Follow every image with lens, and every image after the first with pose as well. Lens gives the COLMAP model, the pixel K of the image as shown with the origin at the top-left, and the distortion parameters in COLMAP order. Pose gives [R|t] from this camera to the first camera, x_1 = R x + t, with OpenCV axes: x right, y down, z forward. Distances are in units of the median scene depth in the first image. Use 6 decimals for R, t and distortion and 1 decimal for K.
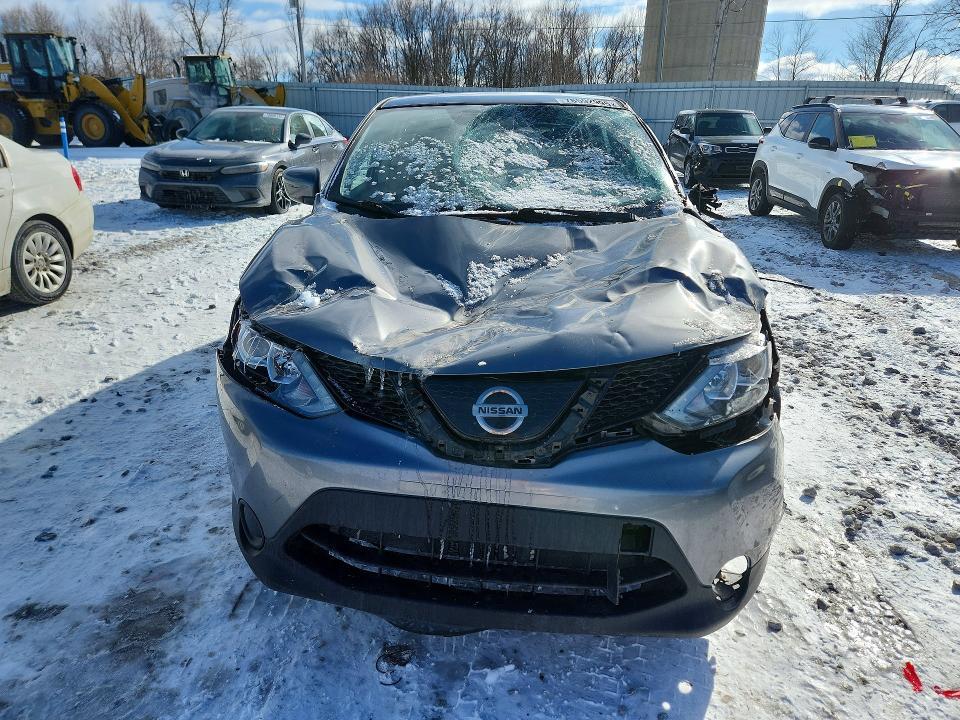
lens RADIAL K [[655.9, 0, 480.0], [0, 655.9, 360.0], [0, 0, 1]] dist [-0.002889, -0.003405]
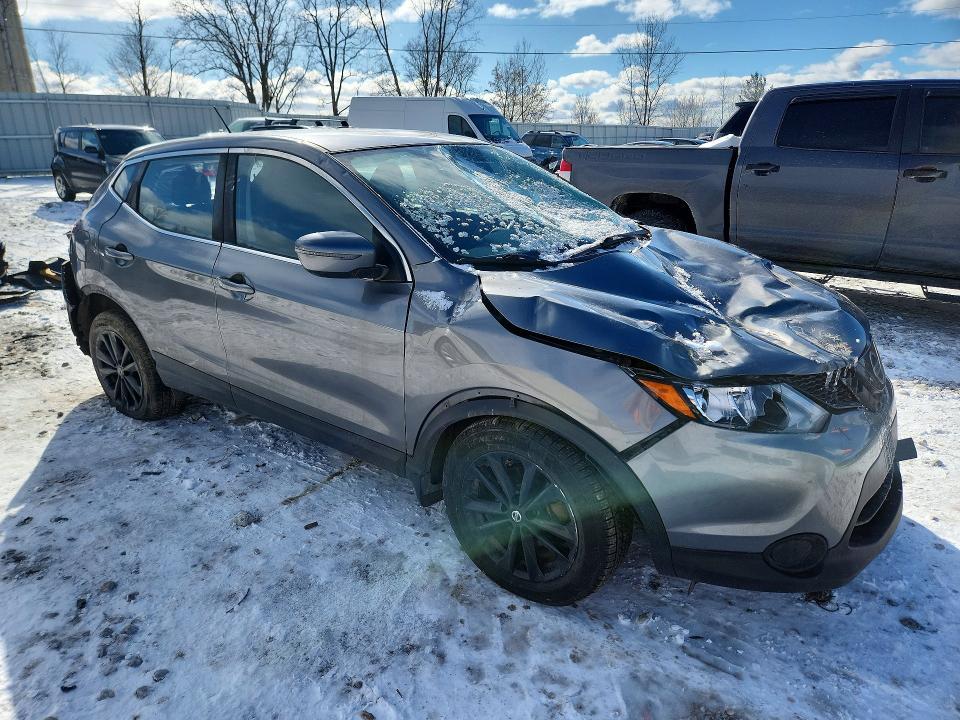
lens RADIAL K [[655.9, 0, 480.0], [0, 655.9, 360.0], [0, 0, 1]] dist [-0.002889, -0.003405]
pose [[0.568702, -0.291003, 0.769348, -0.907236], [0.303885, 0.943486, 0.132239, -0.226844], [-0.764351, 0.158589, 0.624994, 0.450122]]
